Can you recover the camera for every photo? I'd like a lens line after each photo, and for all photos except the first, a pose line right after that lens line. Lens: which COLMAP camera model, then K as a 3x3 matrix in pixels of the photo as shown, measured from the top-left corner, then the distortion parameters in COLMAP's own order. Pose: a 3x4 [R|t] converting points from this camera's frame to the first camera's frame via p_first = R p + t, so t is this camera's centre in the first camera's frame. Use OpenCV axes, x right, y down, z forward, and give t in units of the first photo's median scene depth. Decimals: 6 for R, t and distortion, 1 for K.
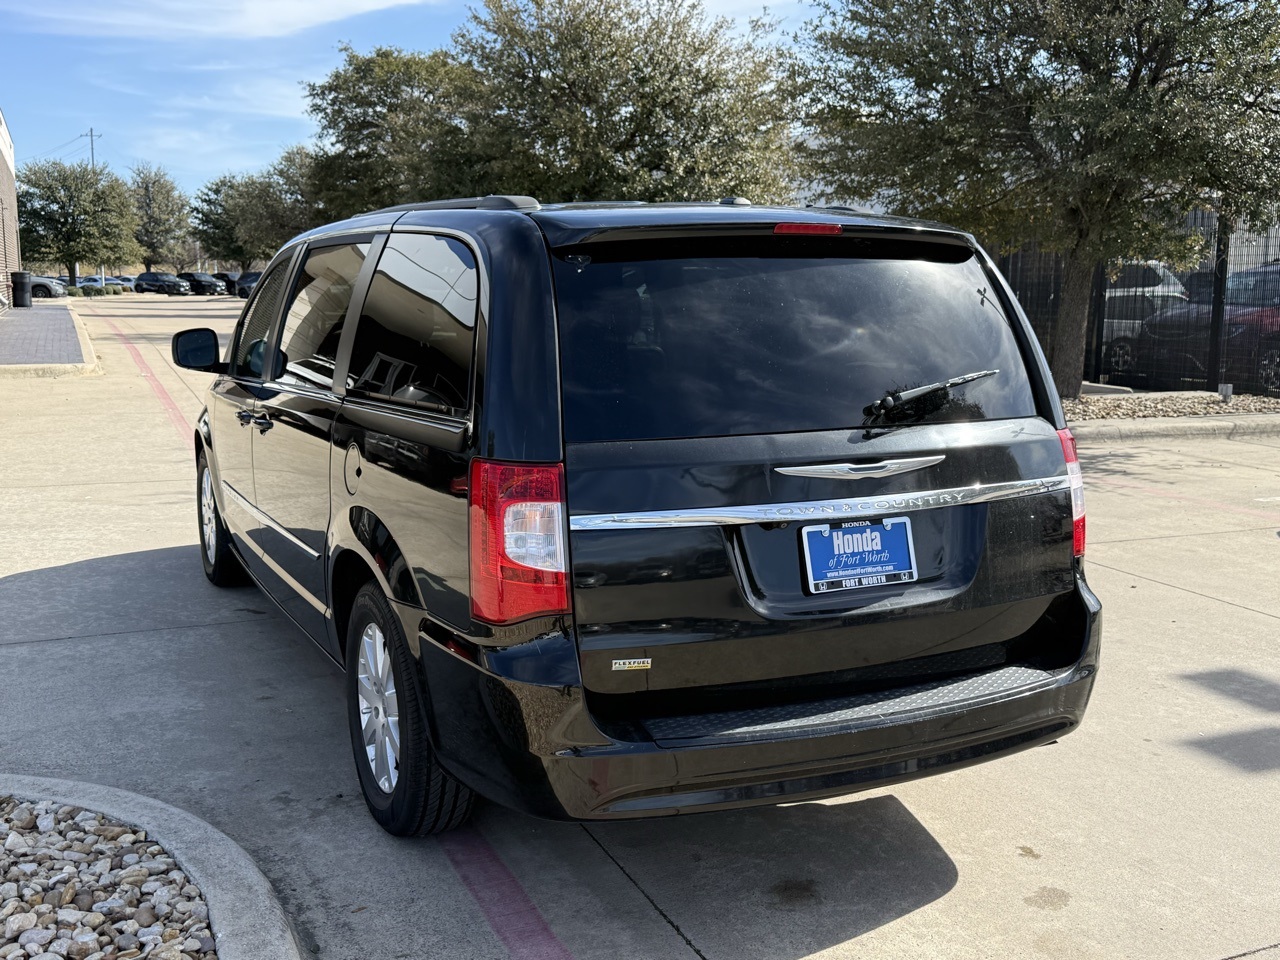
lens RADIAL K [[1305.0, 0, 644.2], [0, 1305.0, 488.9], [0, 0, 1]] dist [0.067230, 0.000000]
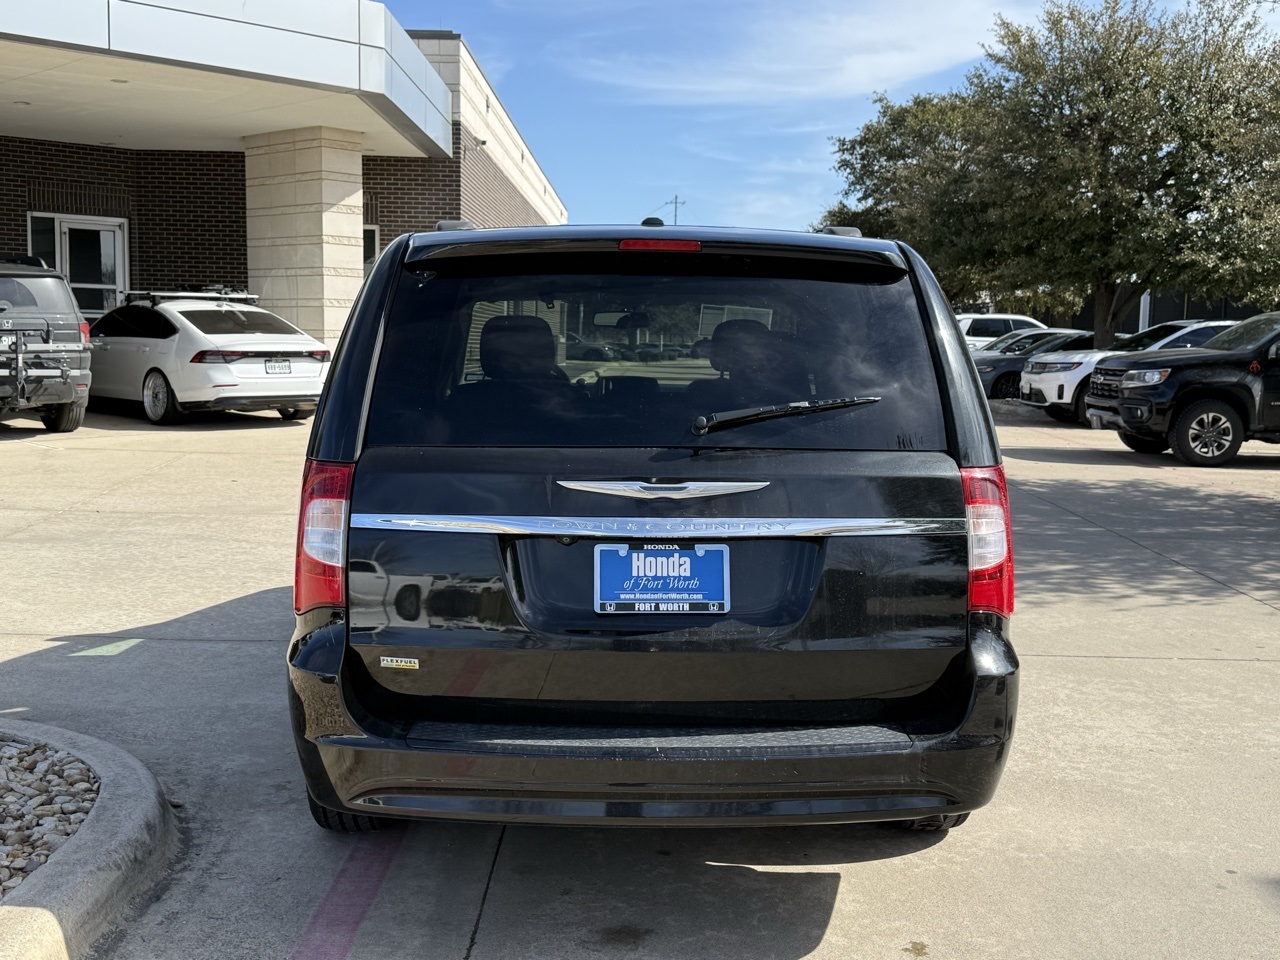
lens RADIAL K [[1442.1, 0, 633.9], [0, 1442.1, 480.9], [0, 0, 1]] dist [0.070355, 0.000000]
pose [[0.914164, 0.046082, -0.402716, 0.557091], [-0.072393, 0.996104, -0.050350, 0.032786], [0.398827, 0.075182, 0.913939, 0.022229]]
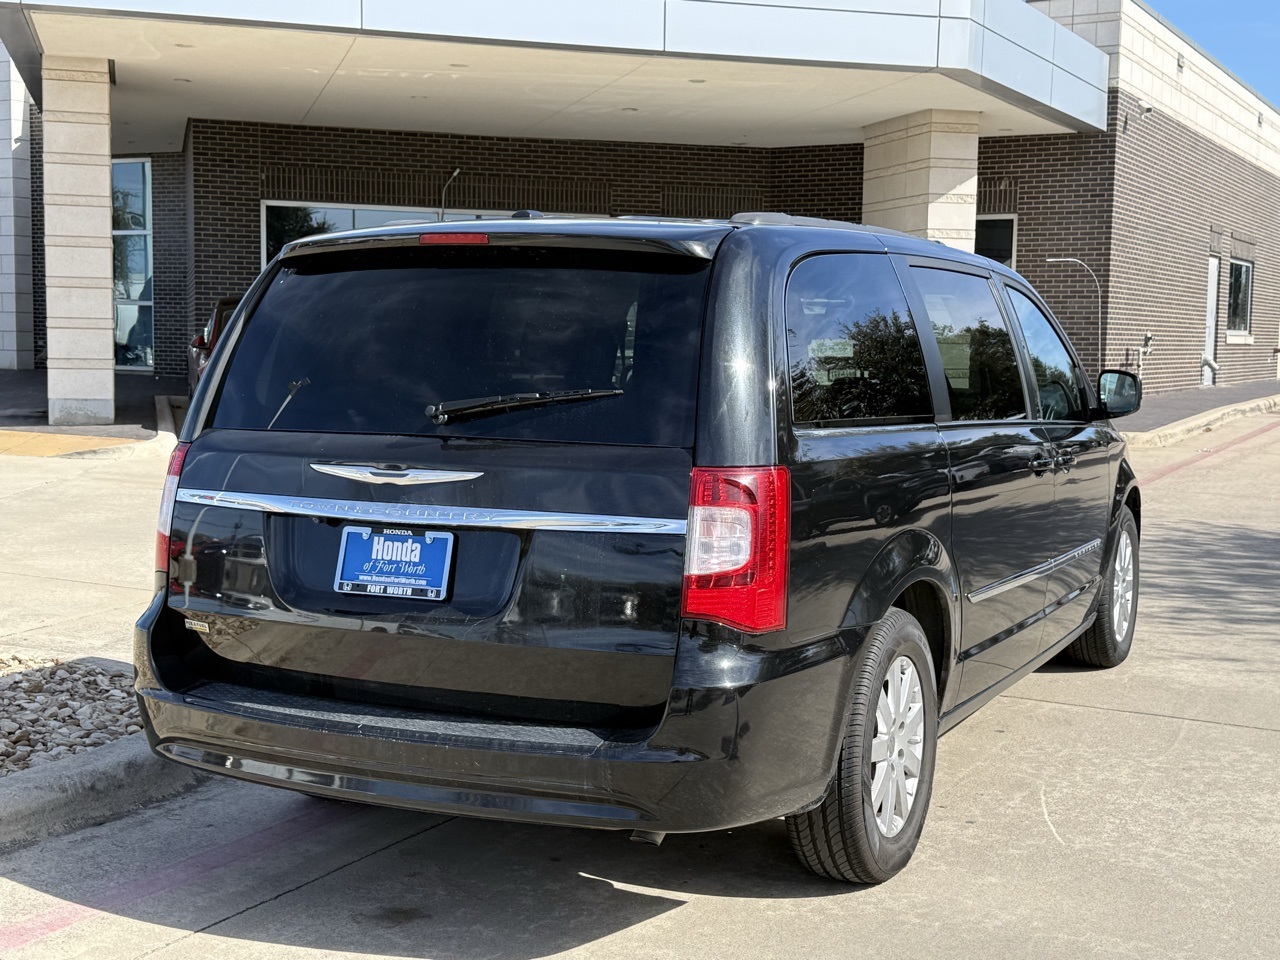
lens RADIAL K [[1658.7, 0, 649.0], [0, 1658.7, 470.8], [0, 0, 1]] dist [0.100511, 0.000000]
pose [[0.616087, 0.064122, -0.785064, 1.235112], [-0.131880, 0.991009, -0.022551, -0.015225], [0.776560, 0.117428, 0.619004, 0.360840]]
